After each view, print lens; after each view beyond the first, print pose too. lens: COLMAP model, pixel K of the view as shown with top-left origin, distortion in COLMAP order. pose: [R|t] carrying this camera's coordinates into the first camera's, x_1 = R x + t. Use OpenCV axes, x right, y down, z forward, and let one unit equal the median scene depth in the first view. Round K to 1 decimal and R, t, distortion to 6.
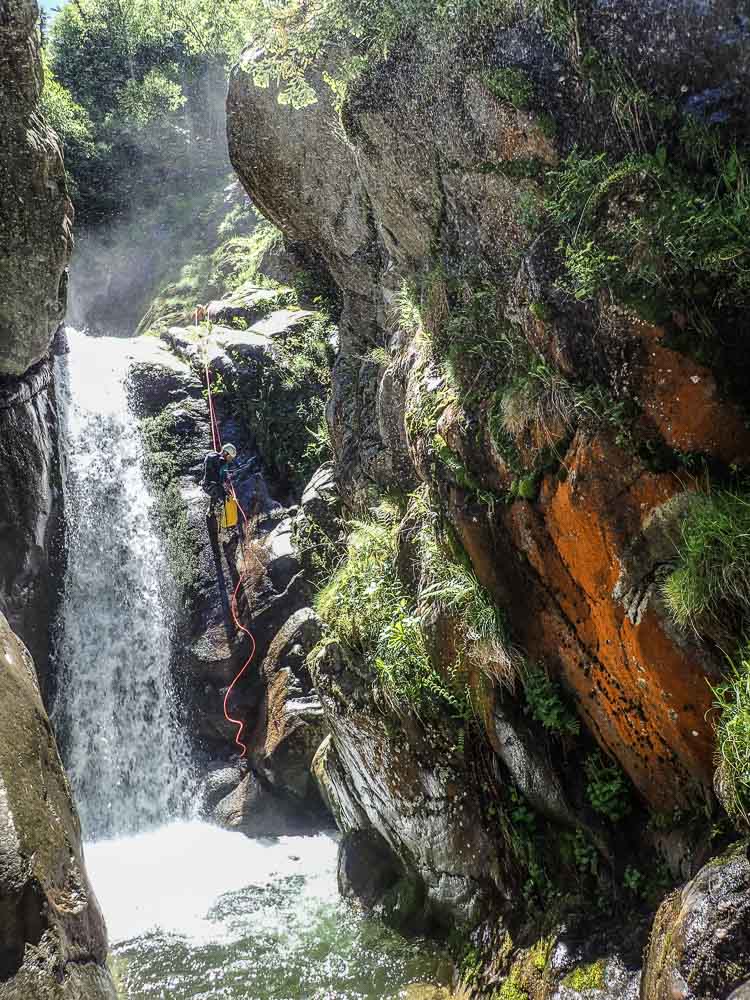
lens RADIAL K [[727.5, 0, 374.7], [0, 727.5, 499.3], [0, 0, 1]] dist [-0.011179, 0.000843]
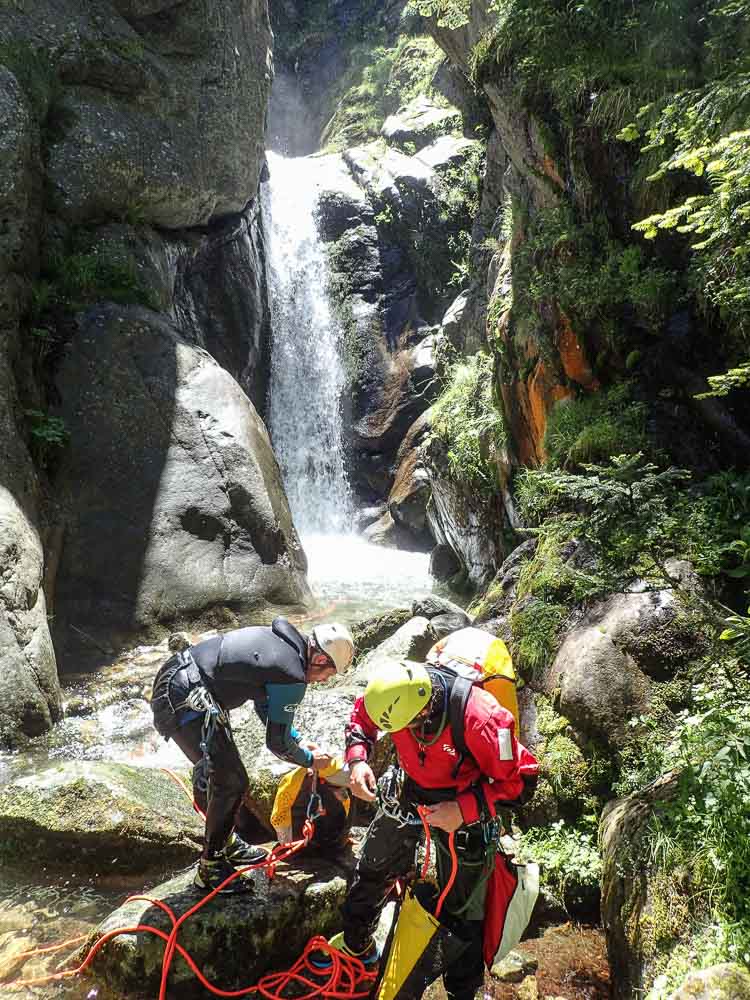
lens RADIAL K [[727.5, 0, 374.5], [0, 727.5, 500.0], [0, 0, 1]] dist [-0.011179, 0.000843]
pose [[0.971378, 0.121996, -0.203816, 0.084105], [-0.054657, 0.949807, 0.308024, -0.089309], [0.231164, -0.288068, 0.929290, -0.321694]]
